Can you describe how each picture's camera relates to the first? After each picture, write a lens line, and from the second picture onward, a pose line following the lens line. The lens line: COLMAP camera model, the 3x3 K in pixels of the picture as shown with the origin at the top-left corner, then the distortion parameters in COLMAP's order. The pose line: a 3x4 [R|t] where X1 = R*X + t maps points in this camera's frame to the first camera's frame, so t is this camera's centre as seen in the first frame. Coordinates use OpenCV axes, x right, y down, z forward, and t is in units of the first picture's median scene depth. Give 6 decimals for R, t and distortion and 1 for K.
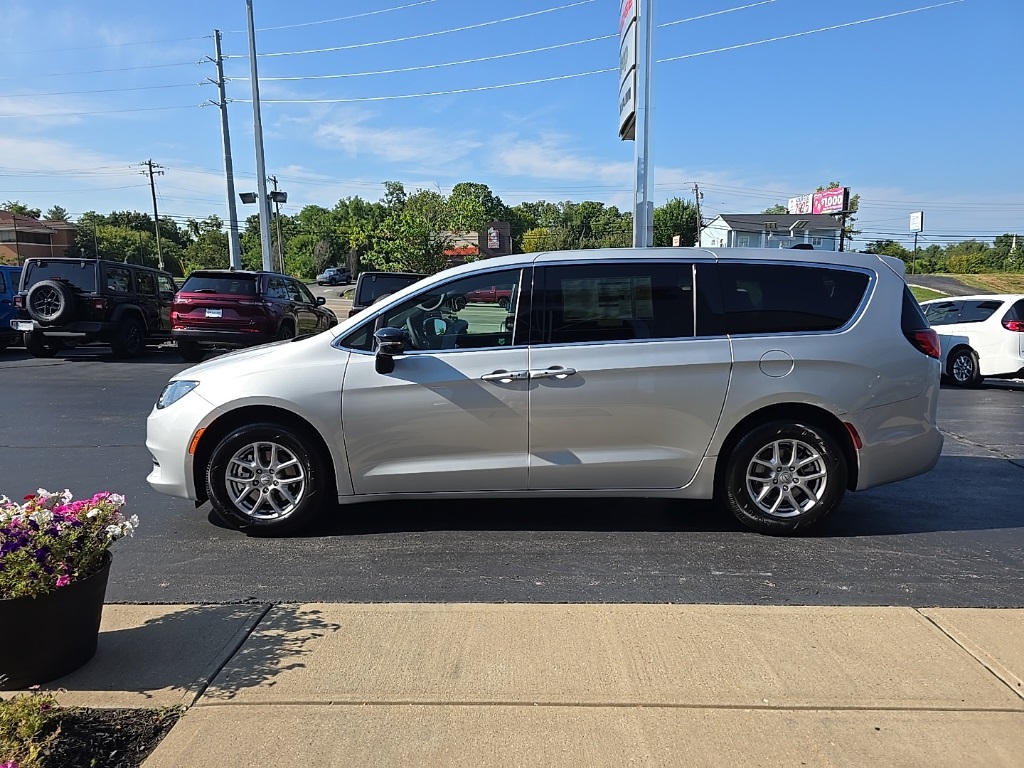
lens RADIAL K [[692.2, 0, 510.0], [0, 692.2, 381.3], [0, 0, 1]] dist [0.059196, -0.052384]
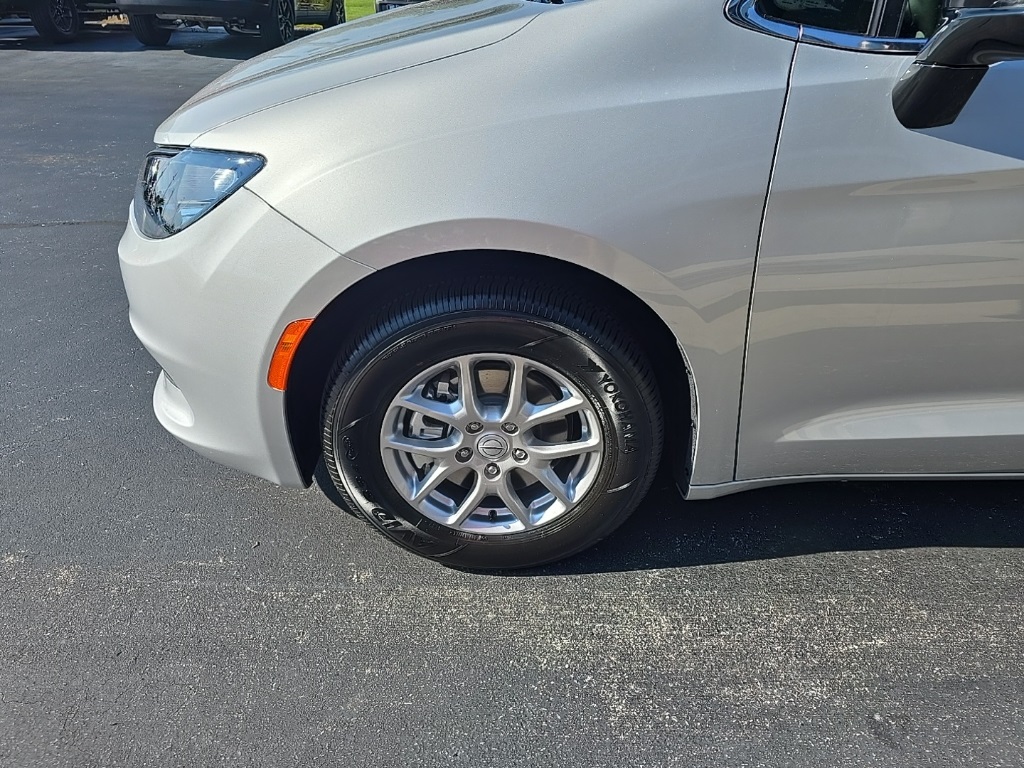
lens RADIAL K [[692.2, 0, 512.0], [0, 692.2, 382.5], [0, 0, 1]] dist [0.059196, -0.052384]
pose [[0.999933, -0.011388, 0.002006, -0.339571], [0.009532, 0.909971, 0.414561, -0.035676], [-0.006546, -0.414515, 0.910019, 0.689338]]
